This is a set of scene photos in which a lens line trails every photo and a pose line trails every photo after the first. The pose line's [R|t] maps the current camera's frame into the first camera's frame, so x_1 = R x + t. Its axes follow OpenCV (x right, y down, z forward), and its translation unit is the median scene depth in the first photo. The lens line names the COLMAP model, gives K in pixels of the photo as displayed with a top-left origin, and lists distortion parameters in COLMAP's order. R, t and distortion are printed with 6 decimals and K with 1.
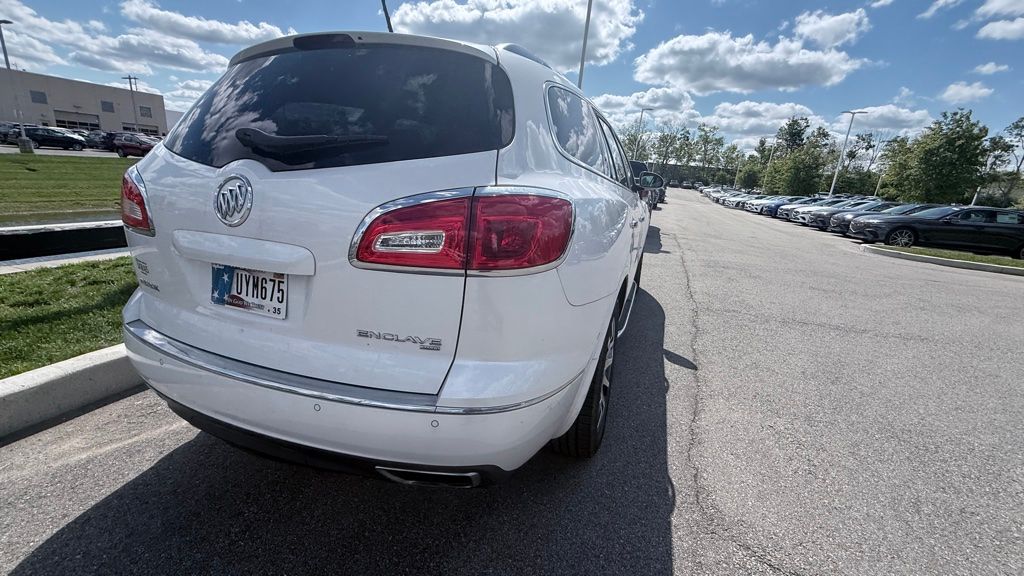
lens RADIAL K [[404.4, 0, 509.4], [0, 404.4, 284.3], [0, 0, 1]] dist [-0.000329, -0.000482]
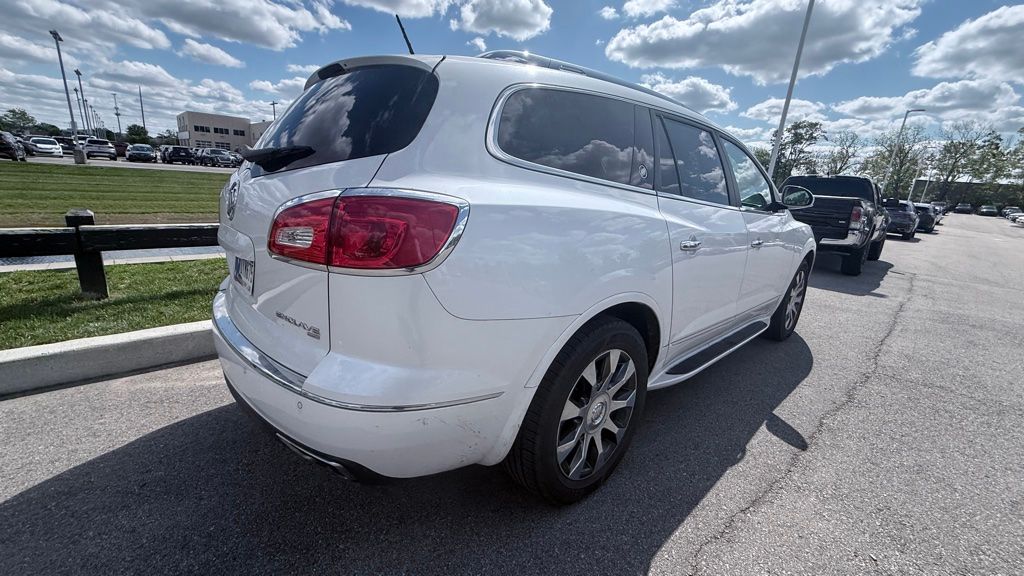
lens RADIAL K [[404.4, 0, 511.4], [0, 404.4, 285.2], [0, 0, 1]] dist [-0.000329, -0.000482]
pose [[0.894227, 0.101759, -0.435893, 0.082462], [-0.121134, 0.992494, -0.016809, -0.002625], [0.430911, 0.067833, 0.899842, 0.026983]]
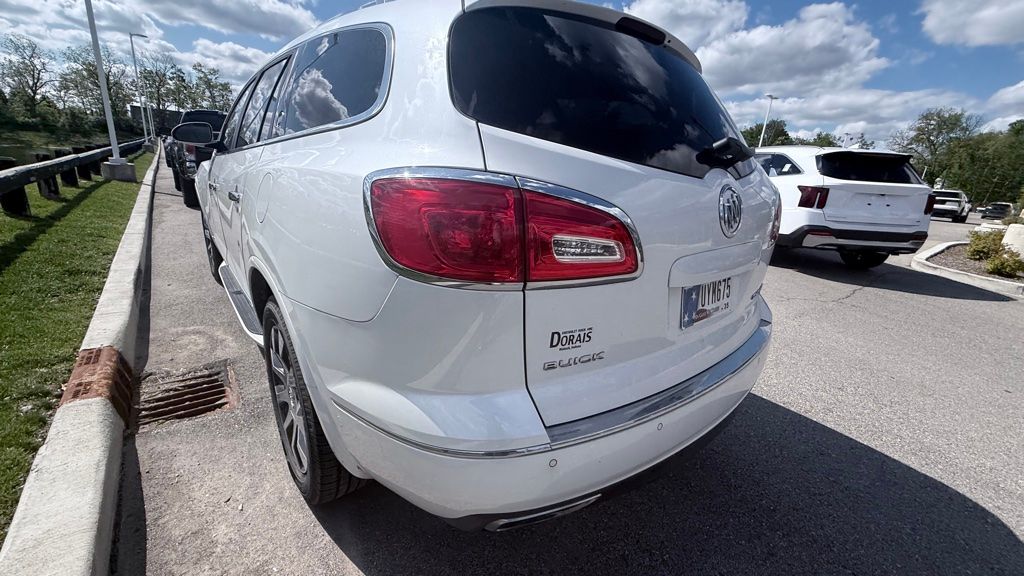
lens RADIAL K [[404.4, 0, 511.4], [0, 404.4, 286.0], [0, 0, 1]] dist [-0.000329, -0.000482]
pose [[0.514740, -0.284020, 0.808935, -1.693459], [0.193240, 0.957689, 0.213286, -0.324351], [-0.835285, 0.046532, 0.547844, 0.847684]]
